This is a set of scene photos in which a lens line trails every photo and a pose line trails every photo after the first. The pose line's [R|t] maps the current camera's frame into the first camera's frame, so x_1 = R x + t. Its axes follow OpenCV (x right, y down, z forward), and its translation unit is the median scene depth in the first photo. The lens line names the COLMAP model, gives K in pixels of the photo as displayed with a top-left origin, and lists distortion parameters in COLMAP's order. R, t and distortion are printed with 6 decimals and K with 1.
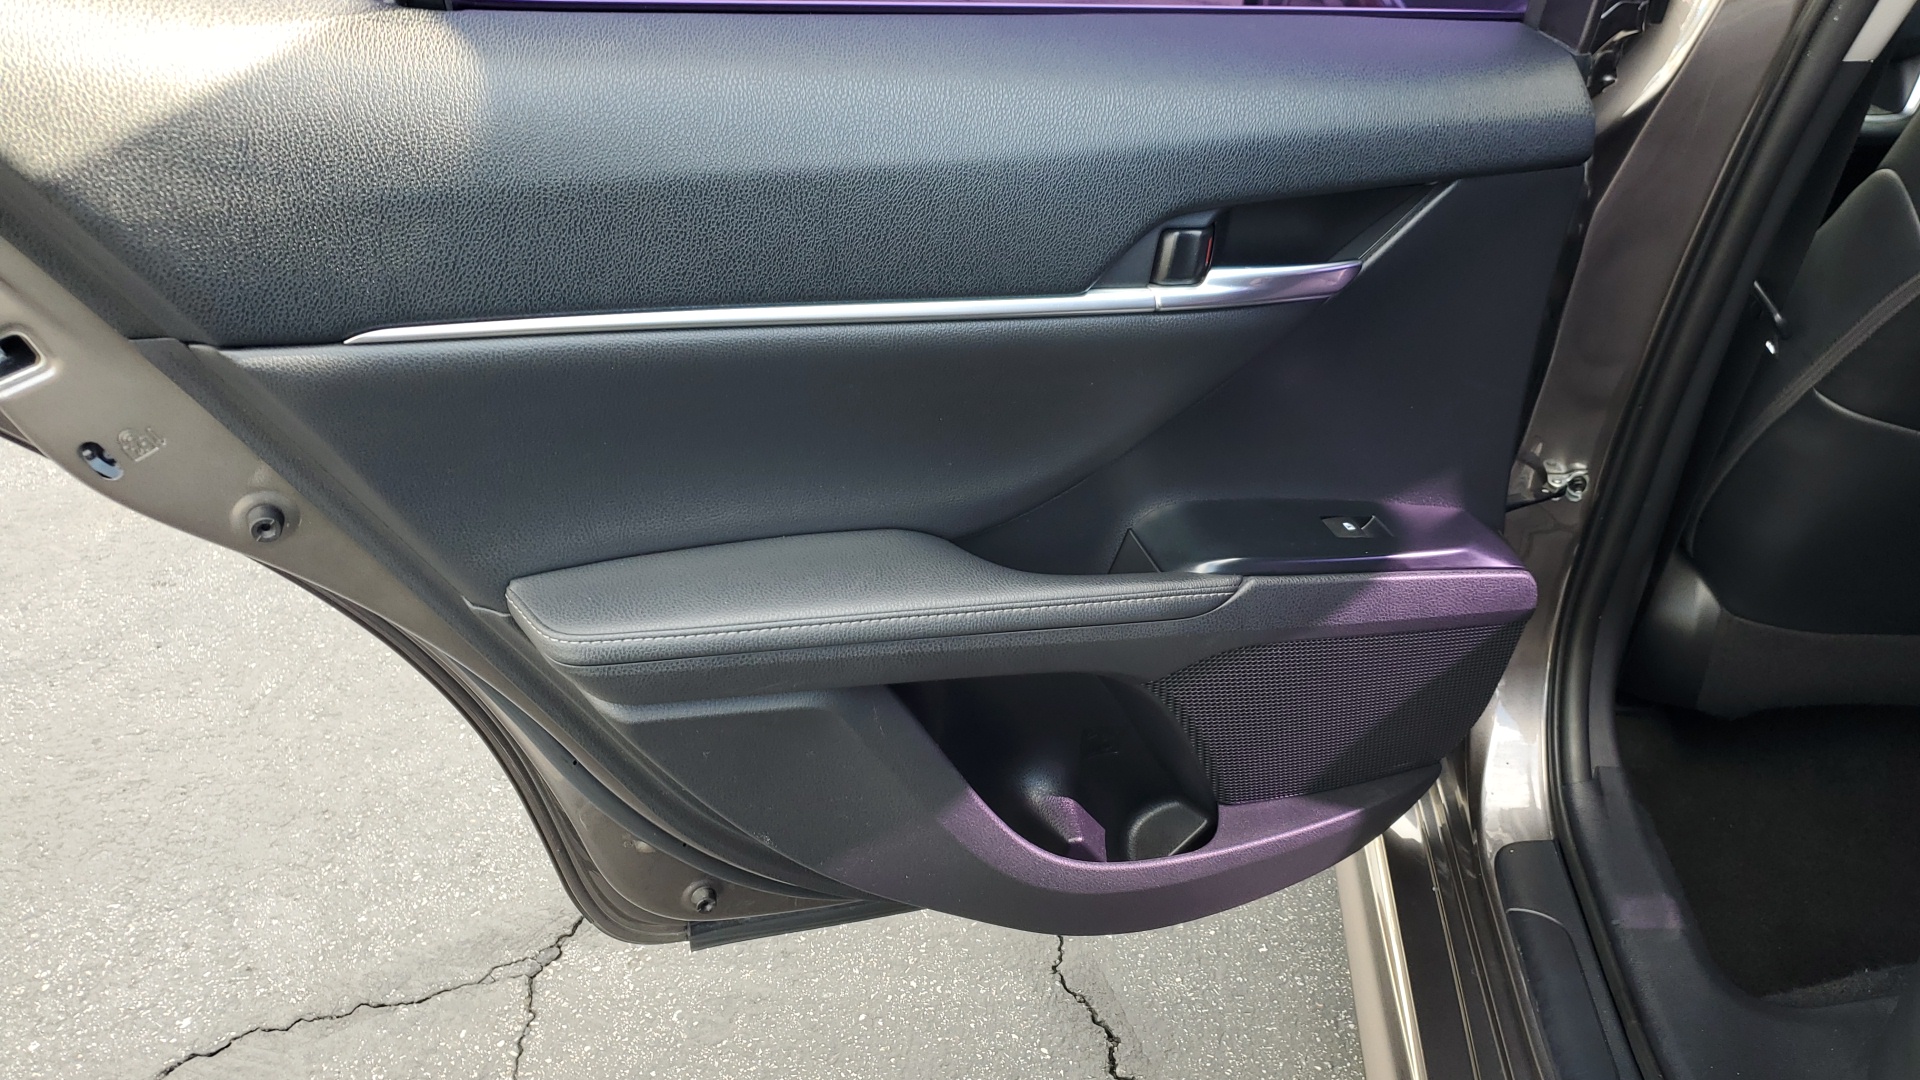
lens RADIAL K [[1473.6, 0, 969.7], [0, 1473.6, 546.9], [0, 0, 1]] dist [0.008488, 0.003762]
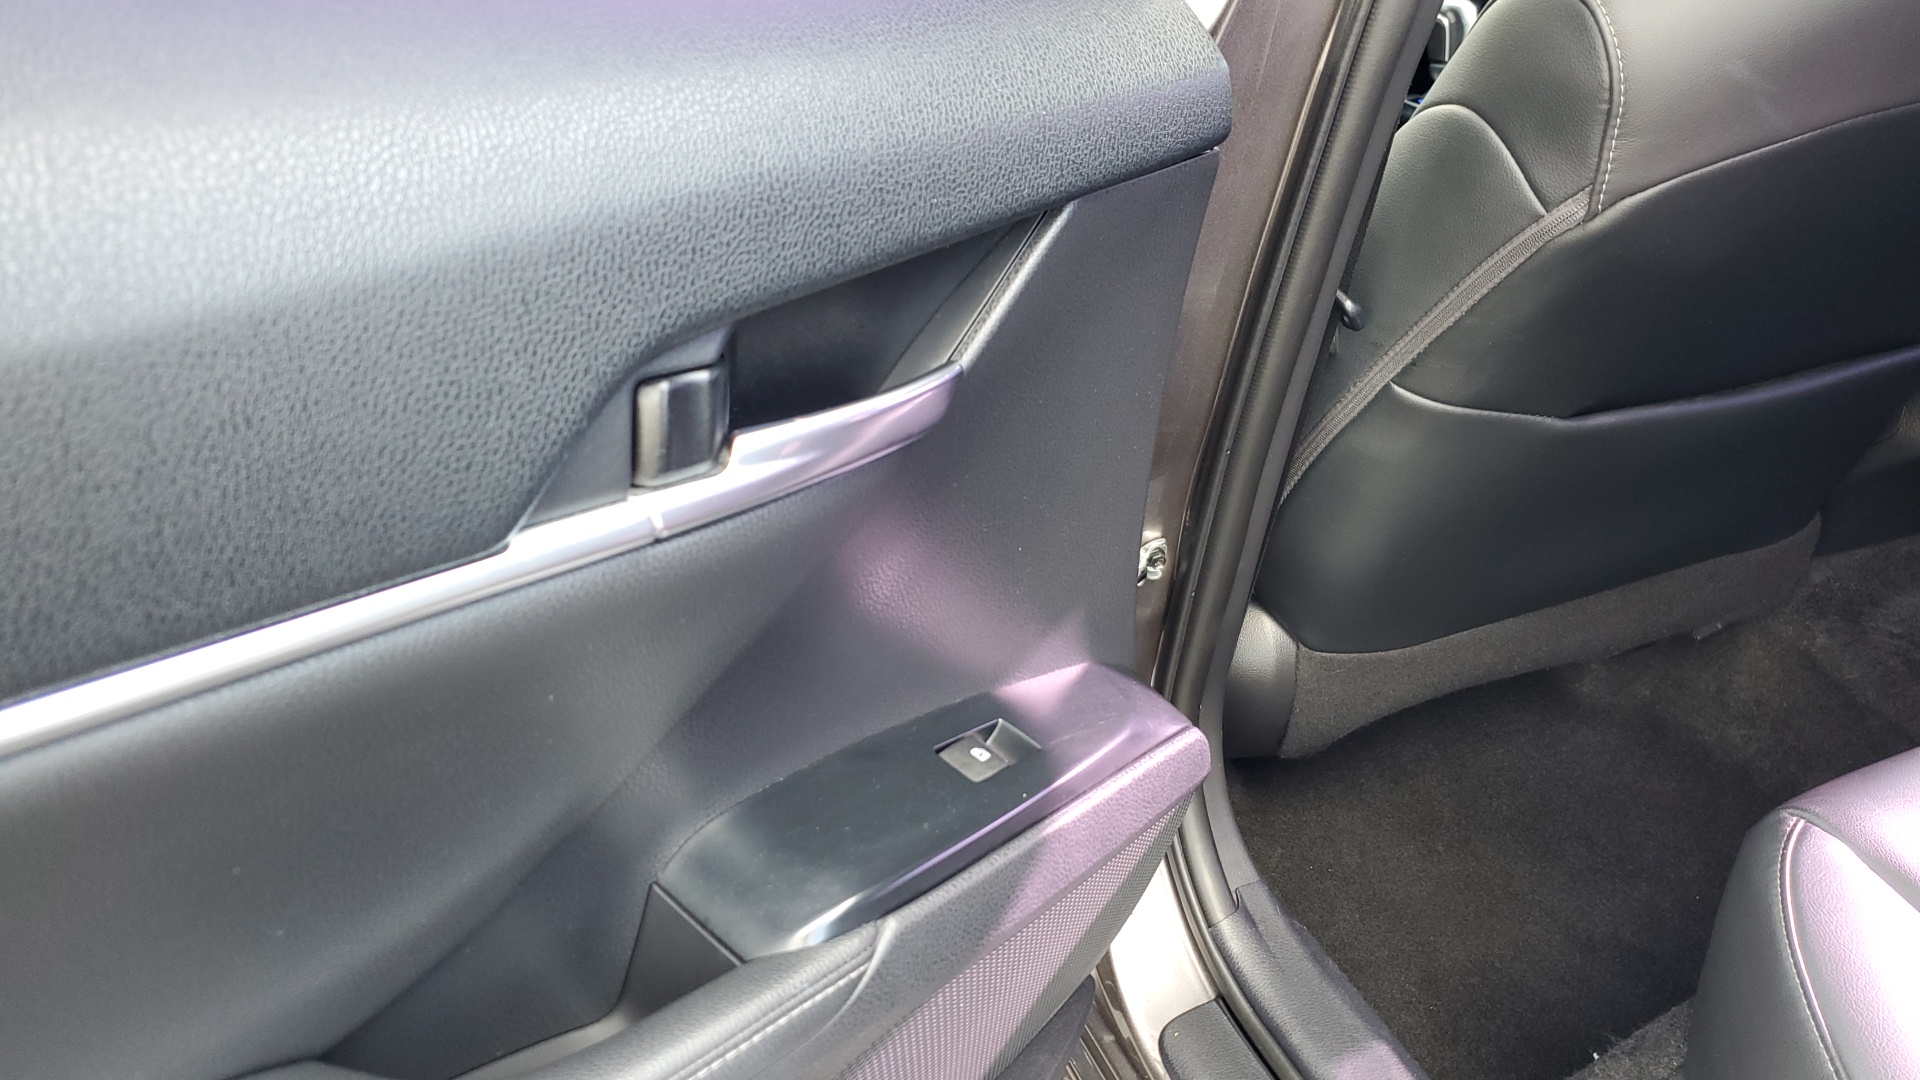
lens RADIAL K [[1528.4, 0, 1011.1], [0, 1528.4, 540.4], [0, 0, 1]] dist [0.060566, -0.004844]
pose [[0.866931, -0.229292, 0.442555, 0.000624], [0.229806, 0.971775, 0.053315, -0.145314], [-0.442289, 0.055482, 0.895155, 0.435447]]
